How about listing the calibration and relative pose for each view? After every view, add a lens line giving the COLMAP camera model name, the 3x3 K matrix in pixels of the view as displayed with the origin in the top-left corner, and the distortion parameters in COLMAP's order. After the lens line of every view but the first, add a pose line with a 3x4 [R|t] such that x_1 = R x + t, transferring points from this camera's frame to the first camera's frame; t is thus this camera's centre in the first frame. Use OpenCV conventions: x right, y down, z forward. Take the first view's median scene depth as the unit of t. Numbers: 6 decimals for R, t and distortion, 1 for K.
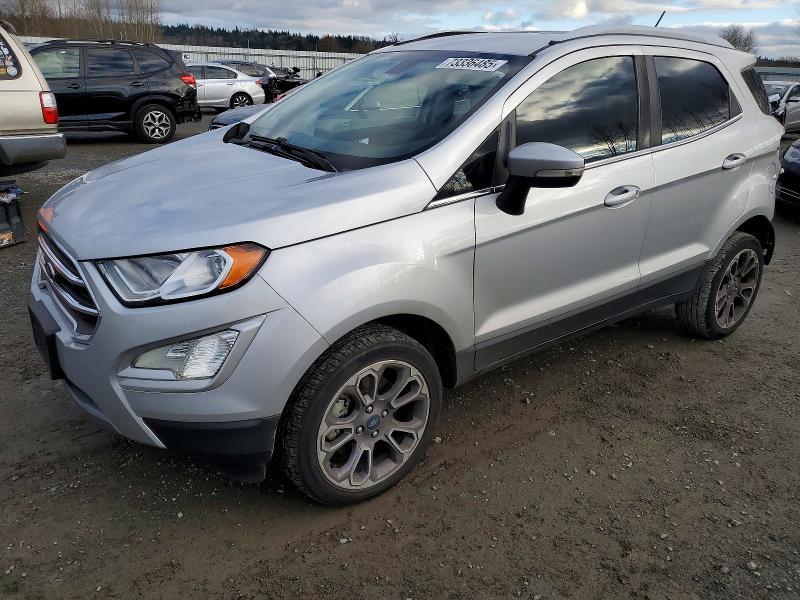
lens RADIAL K [[677.8, 0, 394.7], [0, 677.8, 305.6], [0, 0, 1]] dist [0.011953, -0.011649]
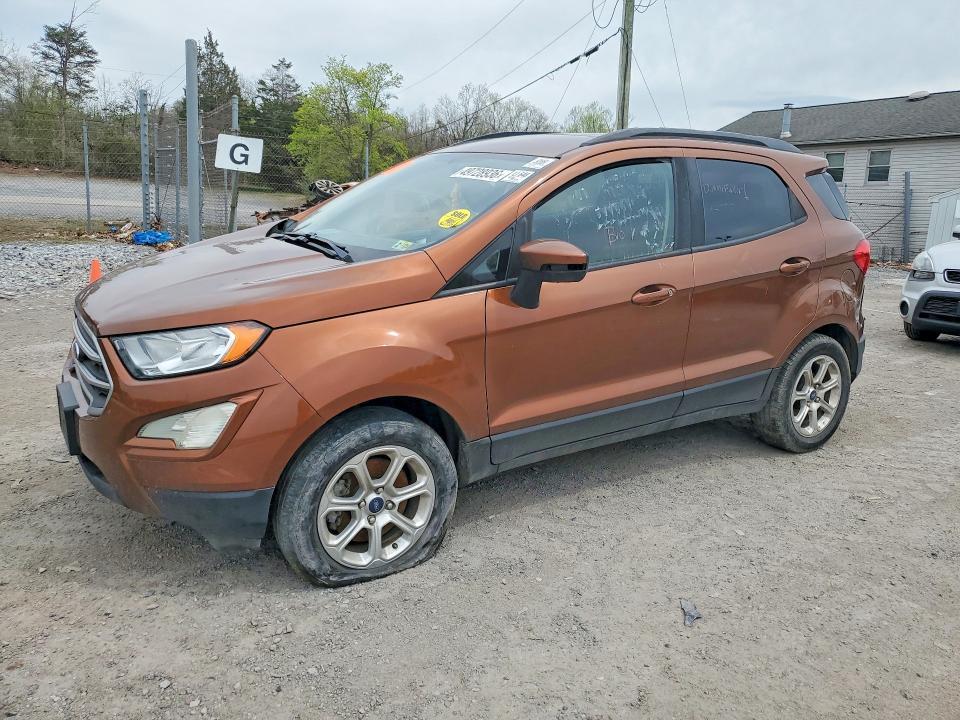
lens RADIAL K [[813.3, 0, 479.3], [0, 813.3, 355.9], [0, 0, 1]] dist [0.011953, -0.011649]
pose [[0.998488, 0.023799, -0.049548, 0.188047], [-0.029098, 0.993600, -0.109145, 0.082973], [0.046633, 0.110421, 0.992790, -0.225203]]
